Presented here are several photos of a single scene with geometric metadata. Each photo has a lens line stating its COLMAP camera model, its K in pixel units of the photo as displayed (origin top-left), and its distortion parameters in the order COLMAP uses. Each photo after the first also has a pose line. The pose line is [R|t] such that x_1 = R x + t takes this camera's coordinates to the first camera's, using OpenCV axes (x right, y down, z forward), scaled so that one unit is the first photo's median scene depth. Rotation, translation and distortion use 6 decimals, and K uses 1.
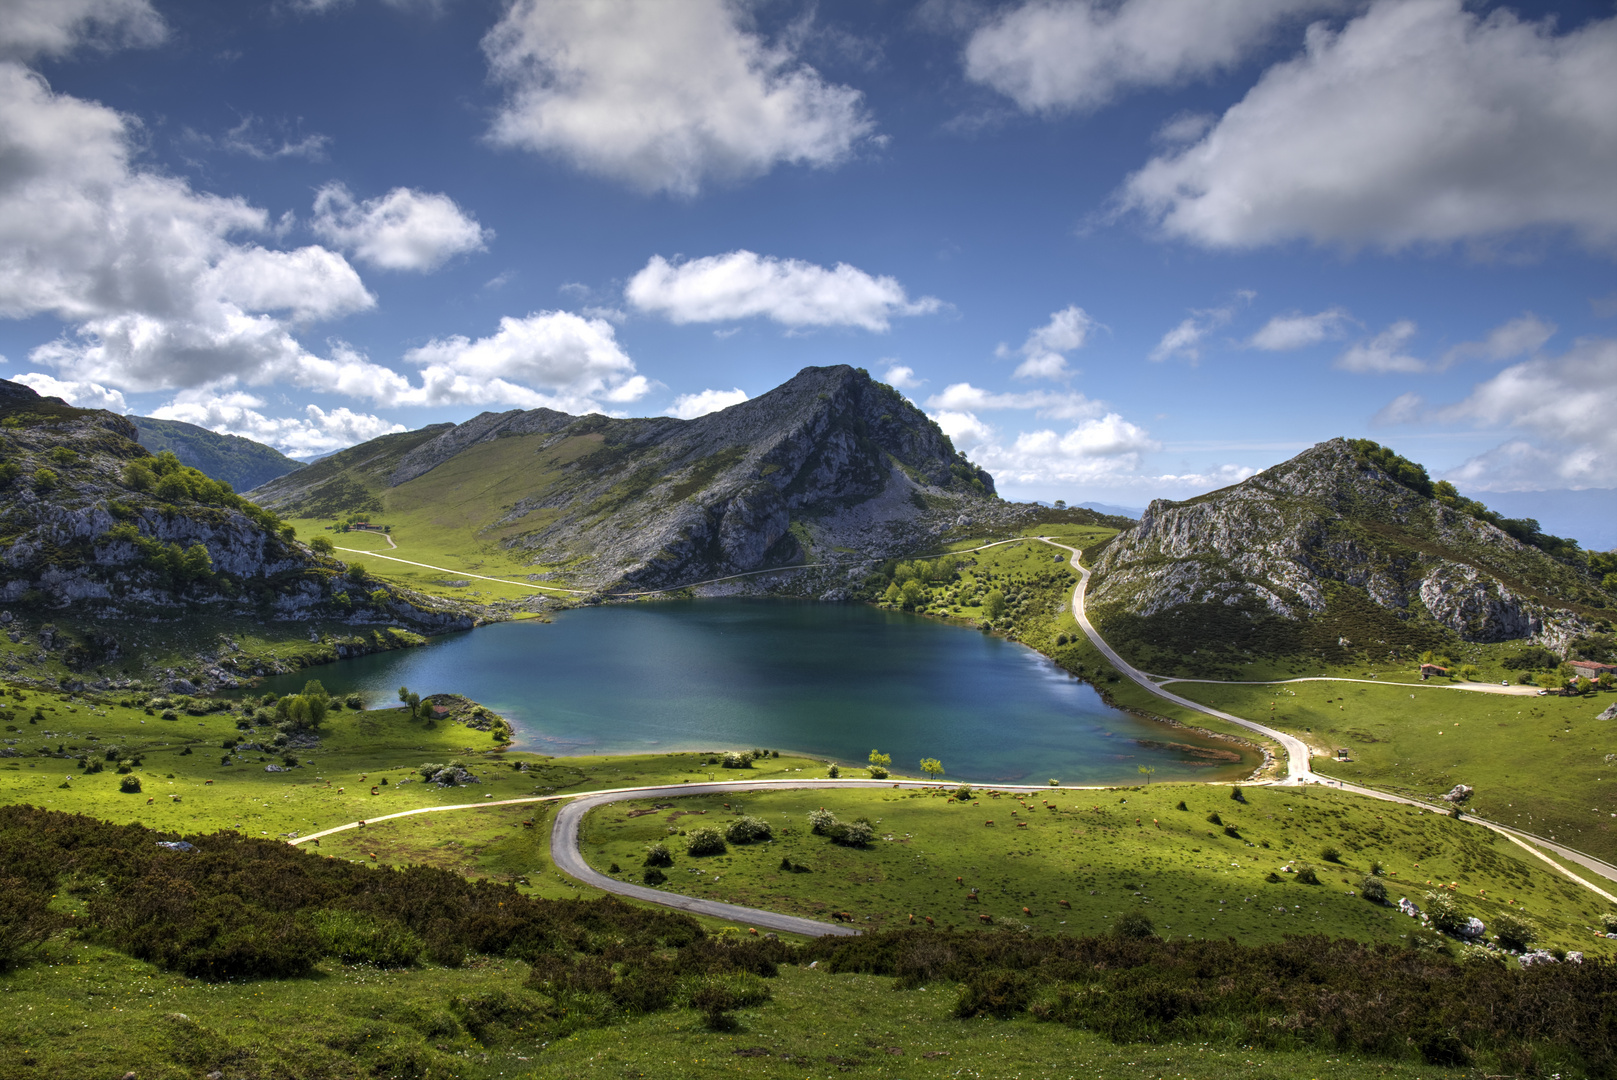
lens RADIAL K [[1103.7, 0, 808.5], [0, 1103.7, 540.0], [0, 0, 1]] dist [-0.075020, 0.000294]
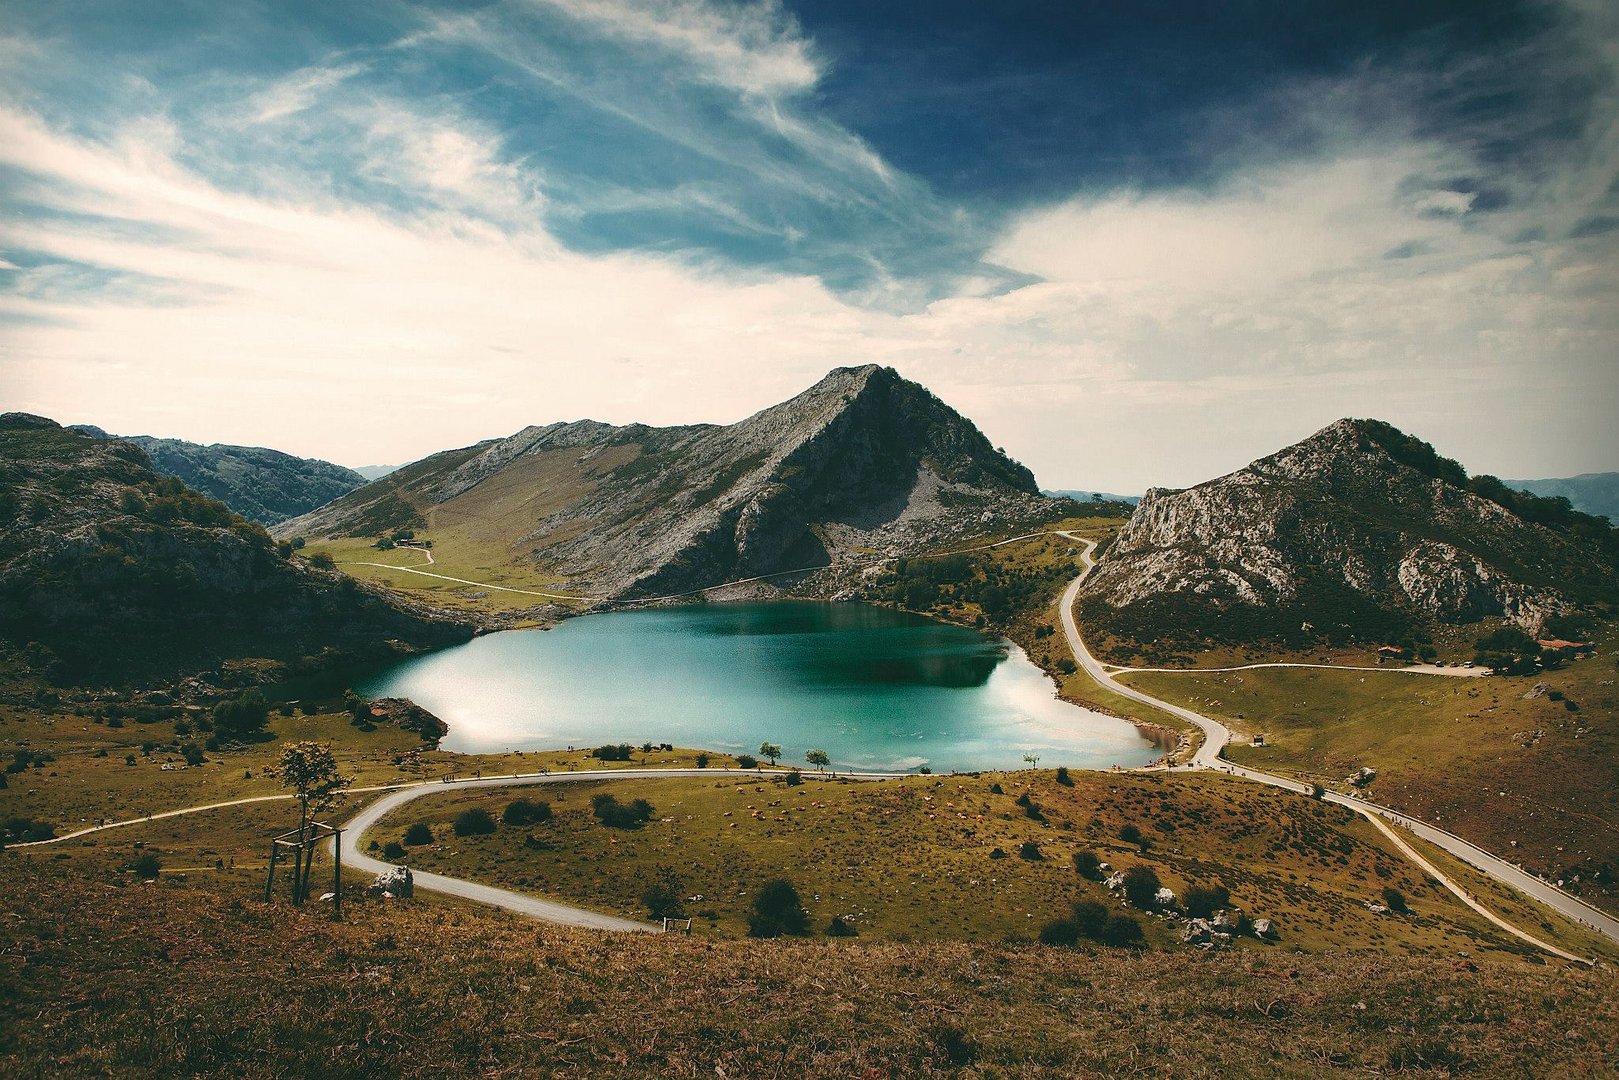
lens RADIAL K [[1115.9, 0, 837.7], [0, 1115.9, 575.9], [0, 0, 1]] dist [-0.082805, 0.001667]
pose [[0.997605, -0.029762, -0.062435, 0.102054], [0.031455, 0.999159, 0.026307, 0.006900], [0.061600, -0.028208, 0.997702, -0.008012]]
